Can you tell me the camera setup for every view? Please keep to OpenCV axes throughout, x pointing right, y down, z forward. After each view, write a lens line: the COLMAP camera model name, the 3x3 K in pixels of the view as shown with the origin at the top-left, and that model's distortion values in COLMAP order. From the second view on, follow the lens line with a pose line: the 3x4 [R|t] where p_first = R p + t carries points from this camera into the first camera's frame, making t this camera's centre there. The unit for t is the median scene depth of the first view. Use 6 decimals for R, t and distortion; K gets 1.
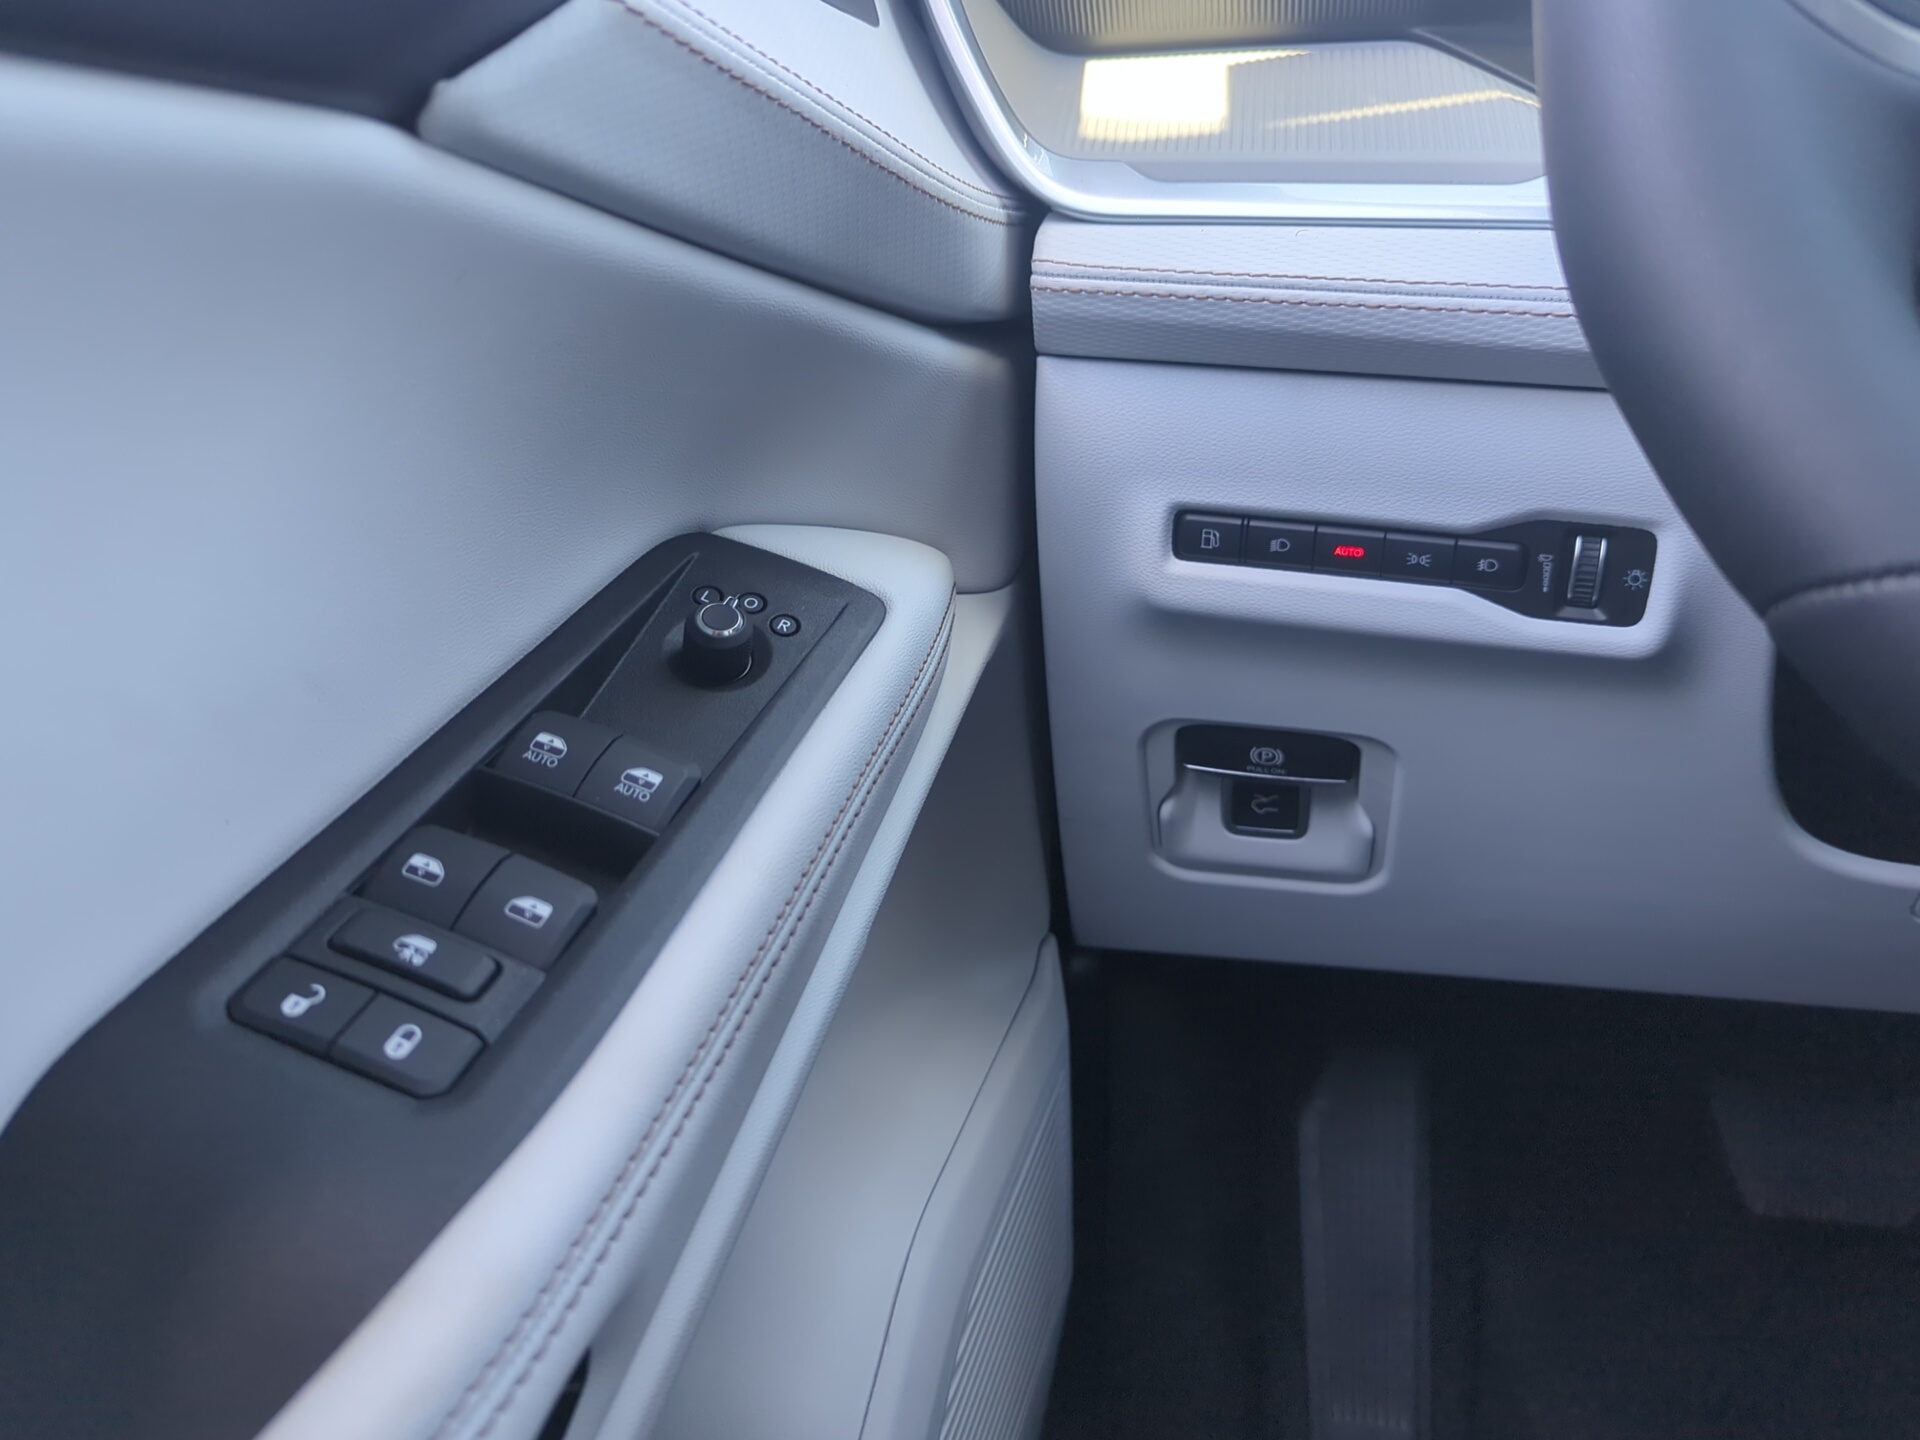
lens RADIAL K [[1603.7, 0, 988.7], [0, 1603.7, 715.9], [0, 0, 1]] dist [-0.002337, -0.000733]
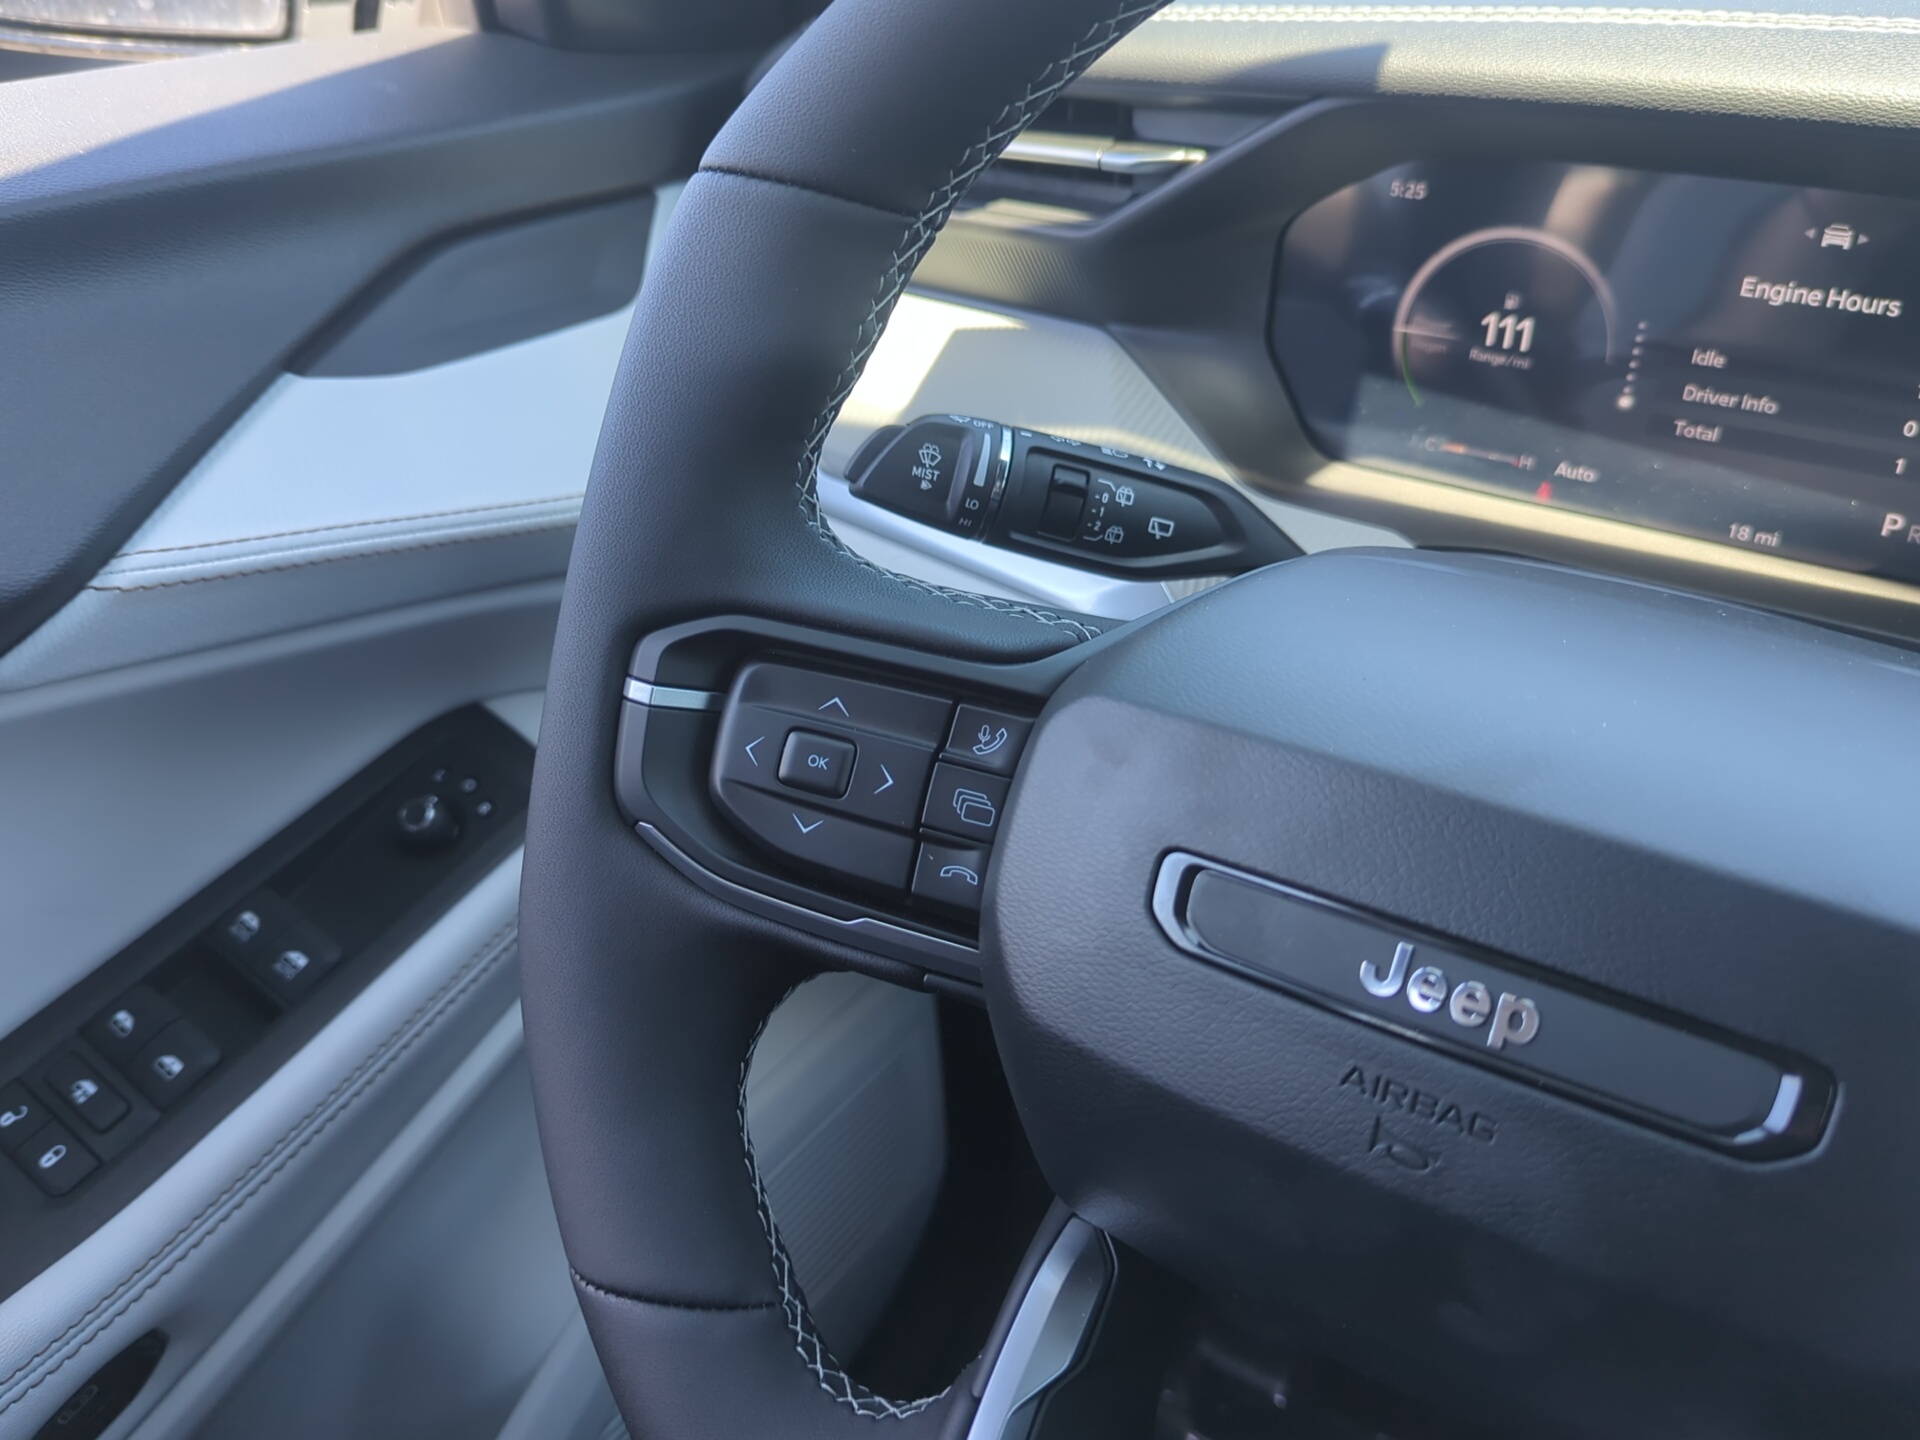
lens RADIAL K [[1575.3, 0, 955.8], [0, 1575.3, 712.5], [0, 0, 1]] dist [0.051622, -0.075846]
pose [[0.933755, 0.185791, -0.305913, 0.875838], [-0.102989, 0.958041, 0.267490, -0.728703], [0.342774, -0.218264, 0.913710, -0.108550]]
